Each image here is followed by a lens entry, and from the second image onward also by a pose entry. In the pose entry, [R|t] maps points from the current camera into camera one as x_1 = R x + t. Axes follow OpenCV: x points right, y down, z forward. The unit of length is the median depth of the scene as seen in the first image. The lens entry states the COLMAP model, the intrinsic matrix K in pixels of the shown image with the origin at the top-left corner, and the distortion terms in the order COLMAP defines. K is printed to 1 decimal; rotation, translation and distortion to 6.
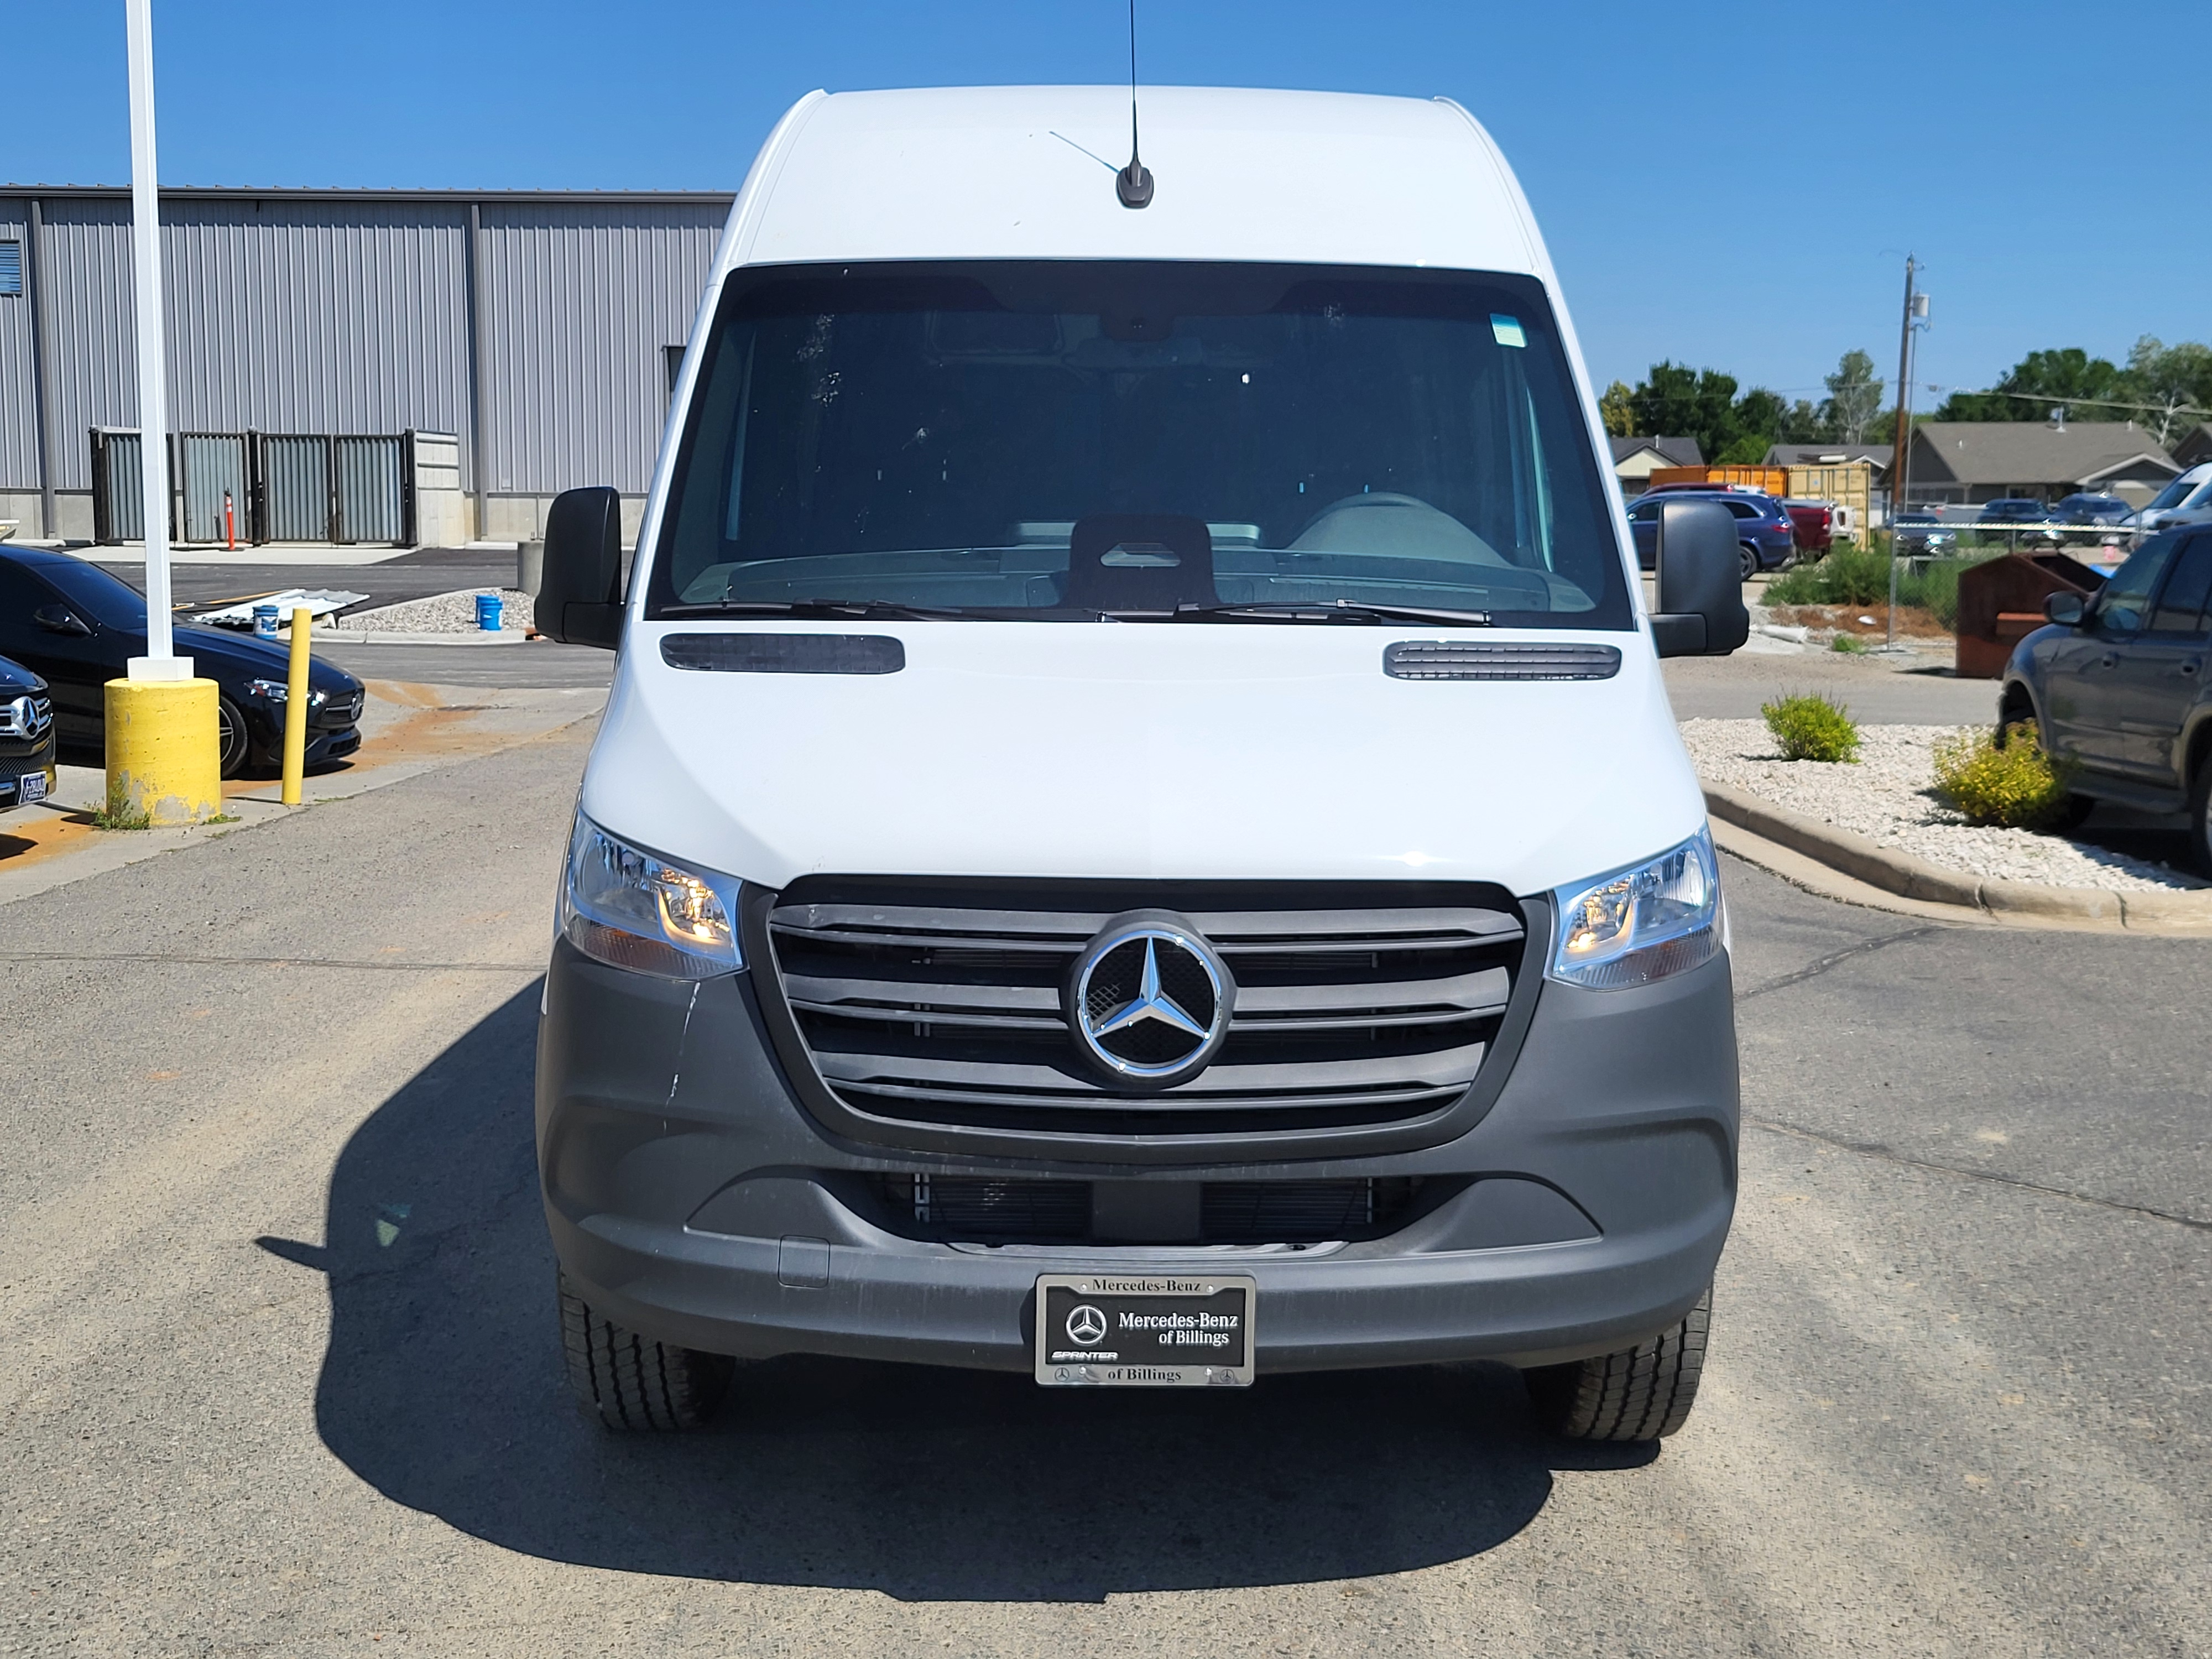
lens RADIAL K [[2533.5, 0, 1107.8], [0, 2533.5, 787.5], [0, 0, 1]] dist [0.043952, 0.000000]
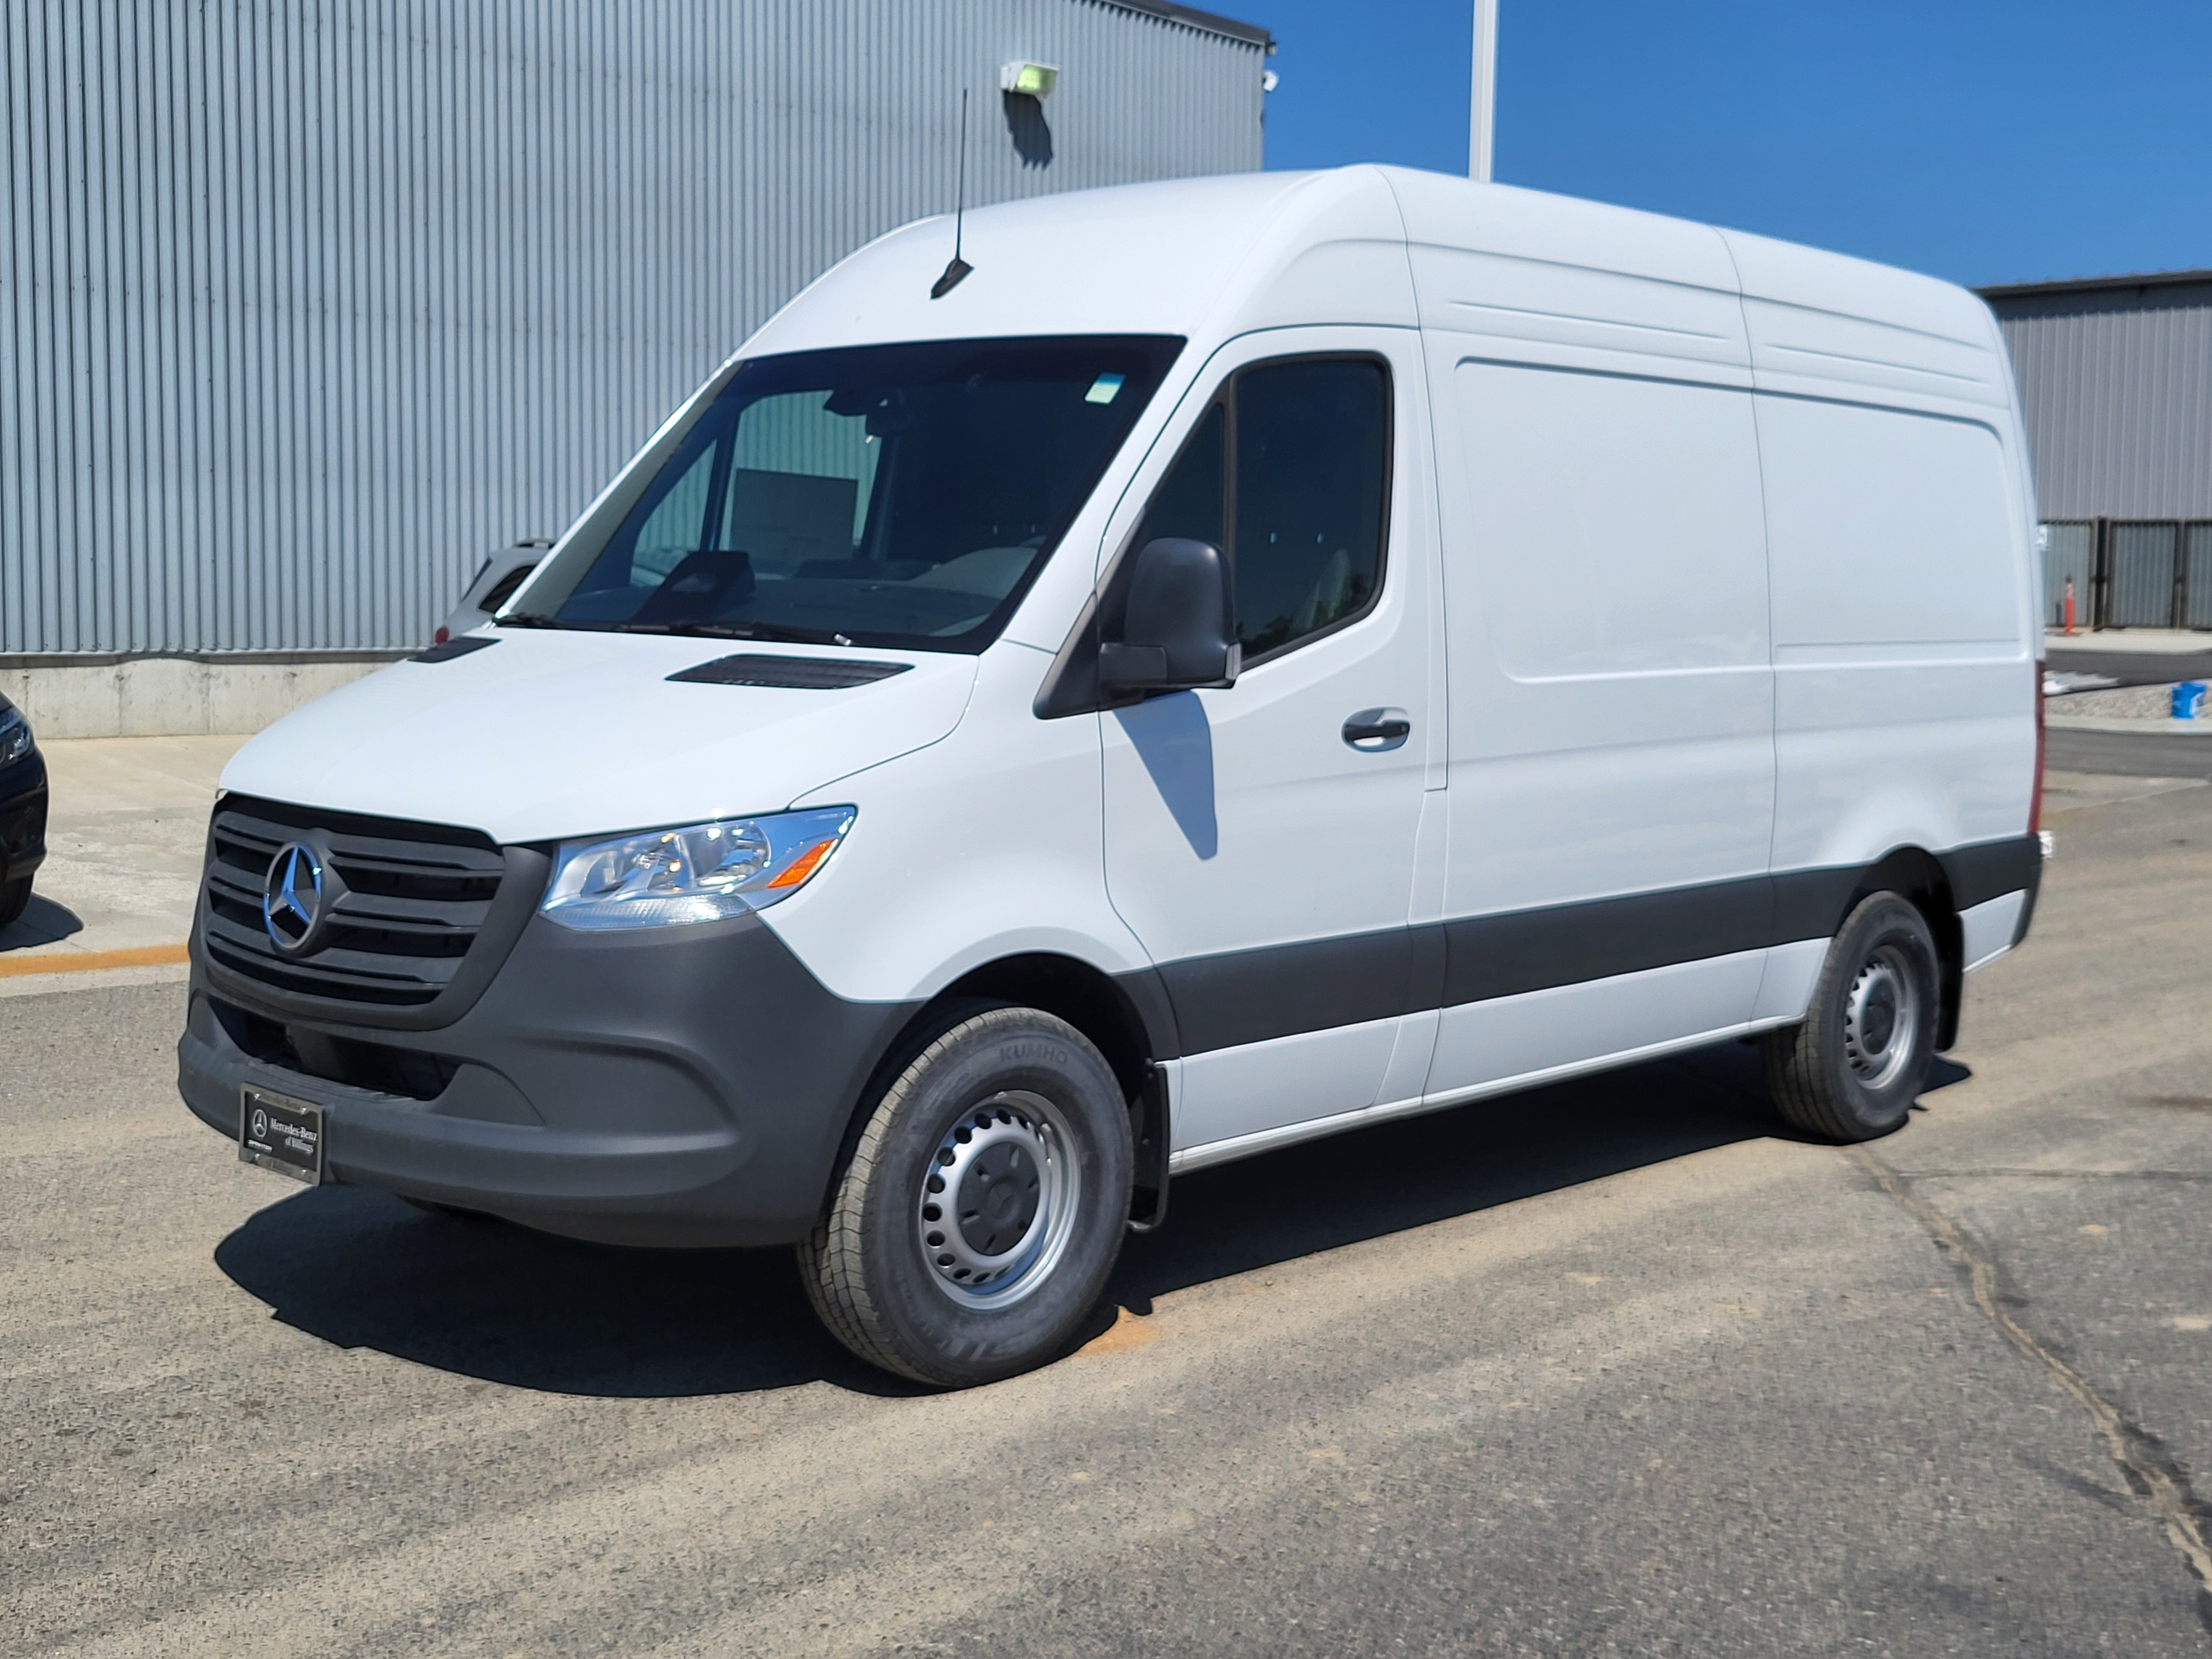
lens RADIAL K [[2533.5, 0, 1115.0], [0, 2533.5, 810.7], [0, 0, 1]] dist [0.043952, 0.000000]
pose [[0.722788, 0.067139, -0.687800, 1.254860], [-0.085184, 0.996335, 0.007740, -0.008517], [0.685799, 0.052995, 0.725859, 0.298836]]
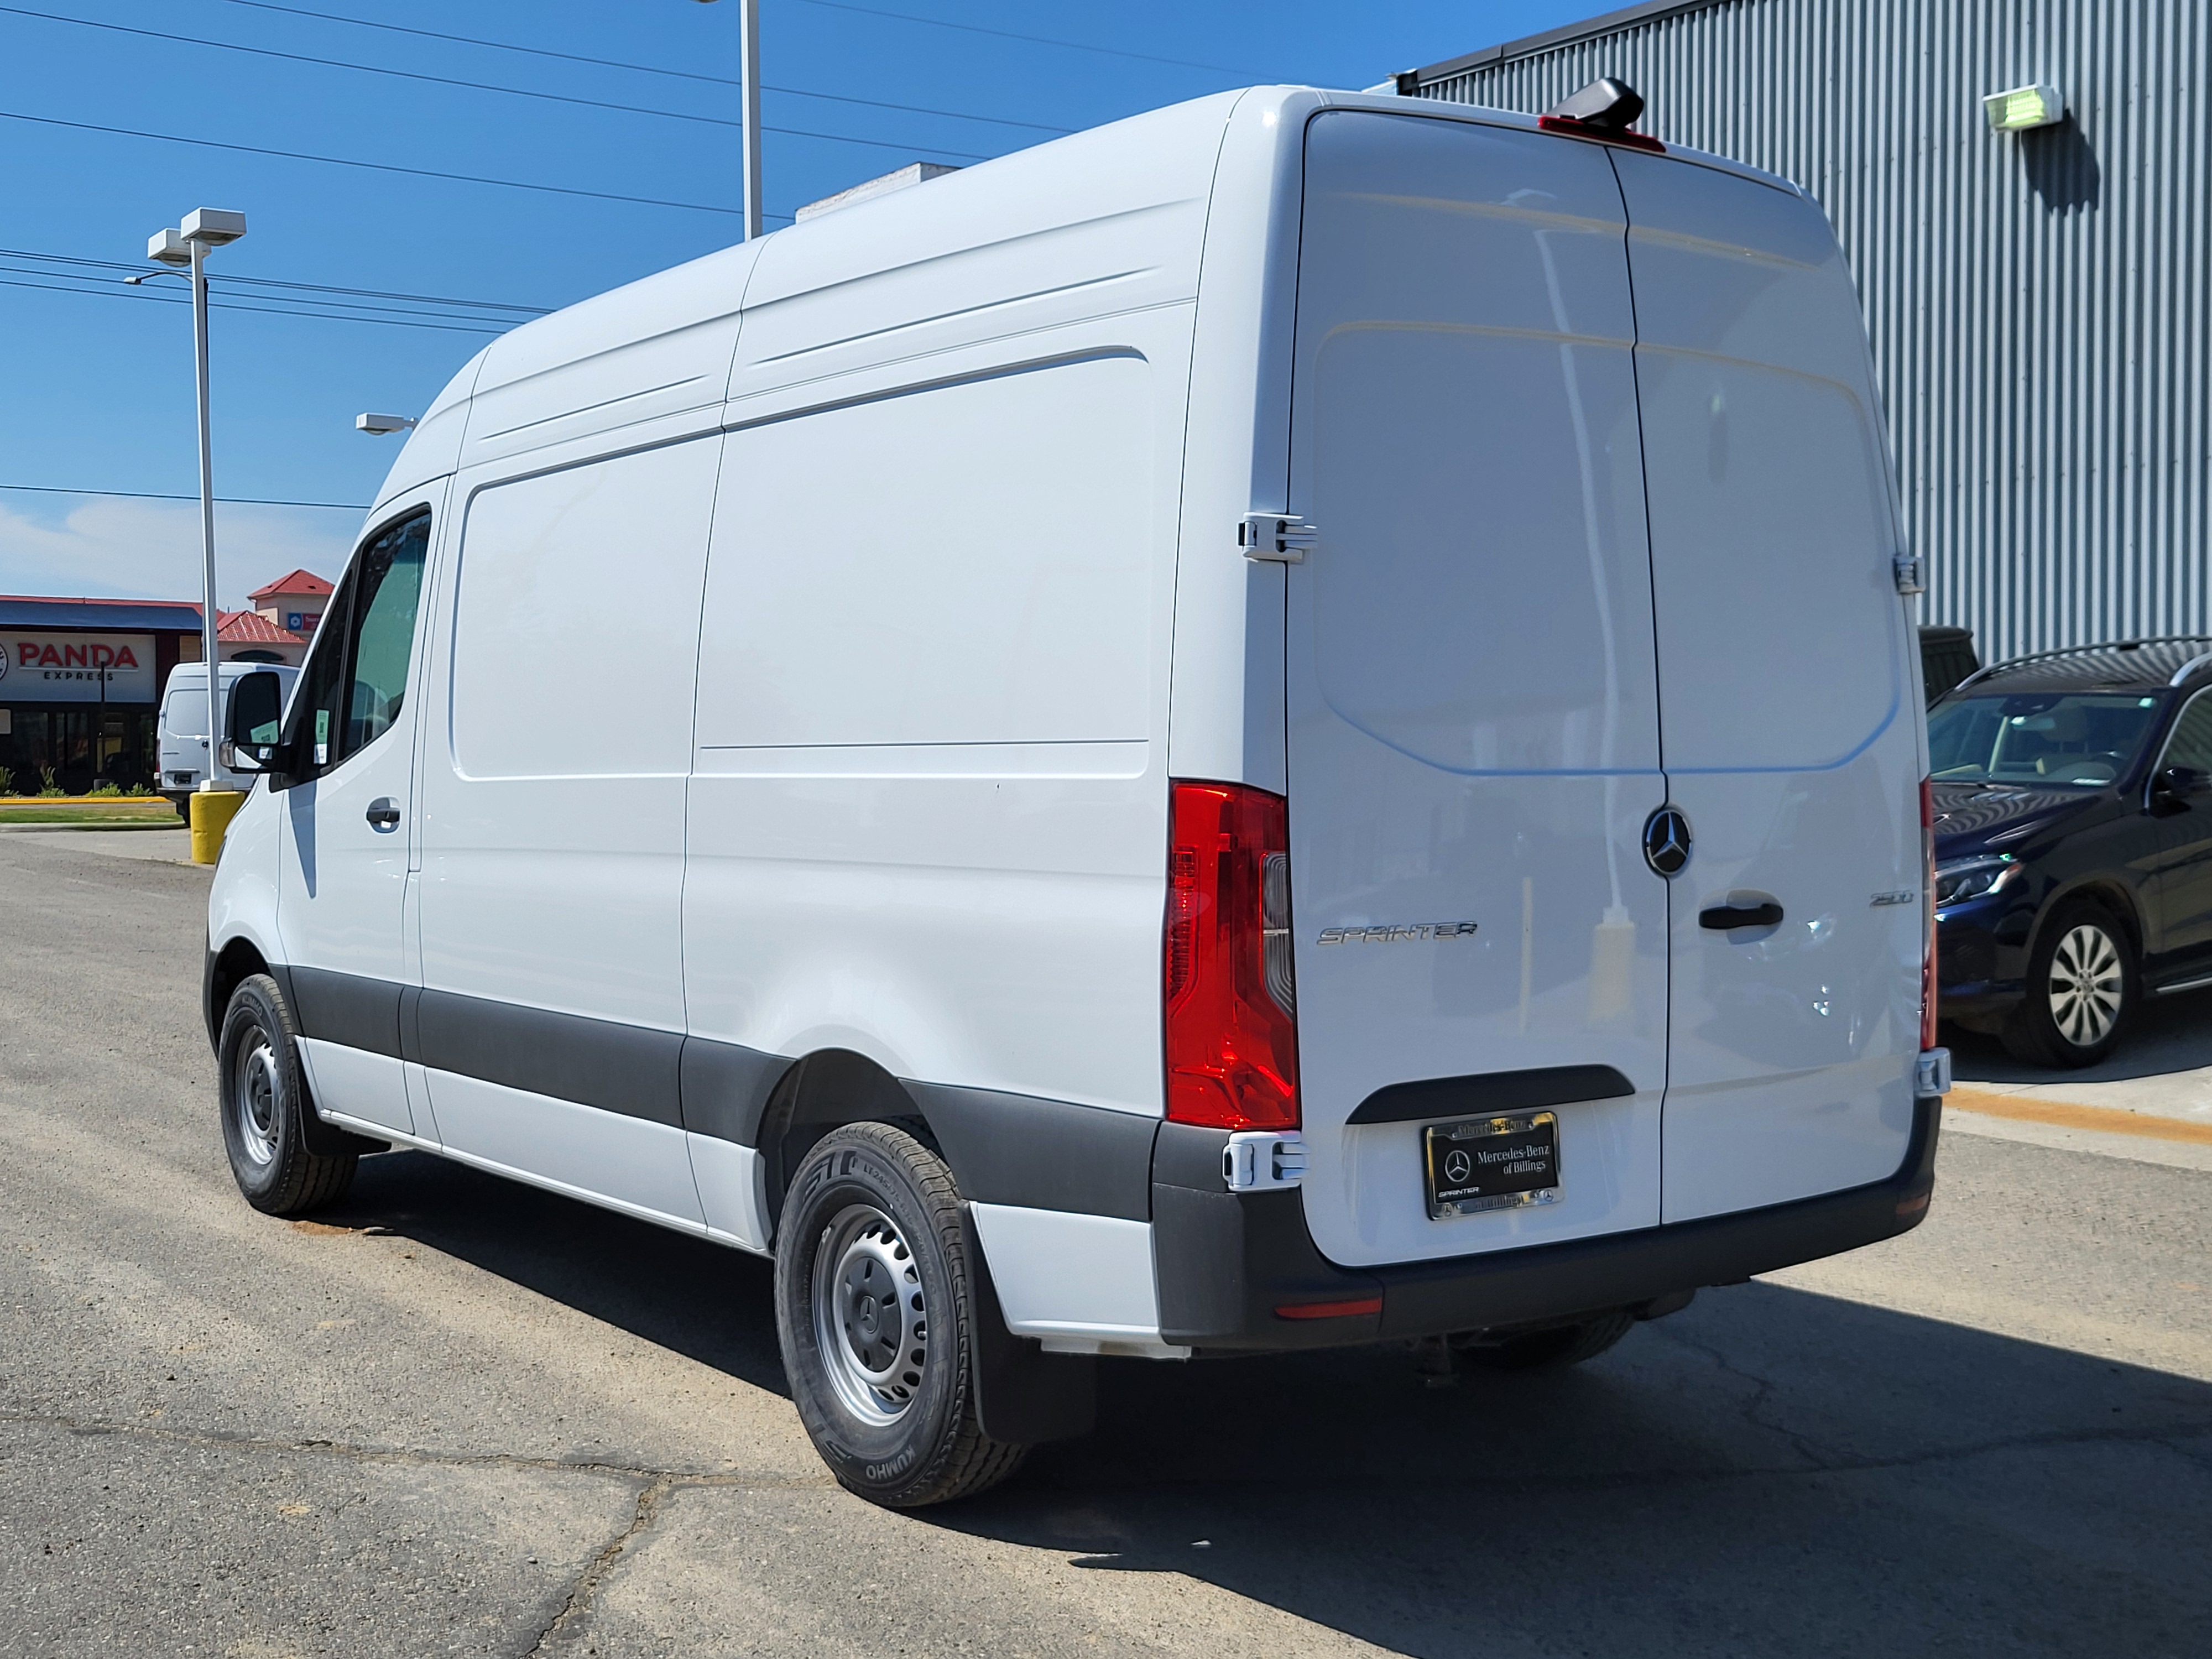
lens RADIAL K [[2533.5, 0, 1095.4], [0, 2533.5, 813.4], [0, 0, 1]] dist [0.043952, 0.000000]
pose [[-0.808999, 0.017348, -0.587554, 0.980697], [-0.057911, 0.992349, 0.109037, -0.302975], [0.584951, 0.122237, -0.801805, 3.418369]]
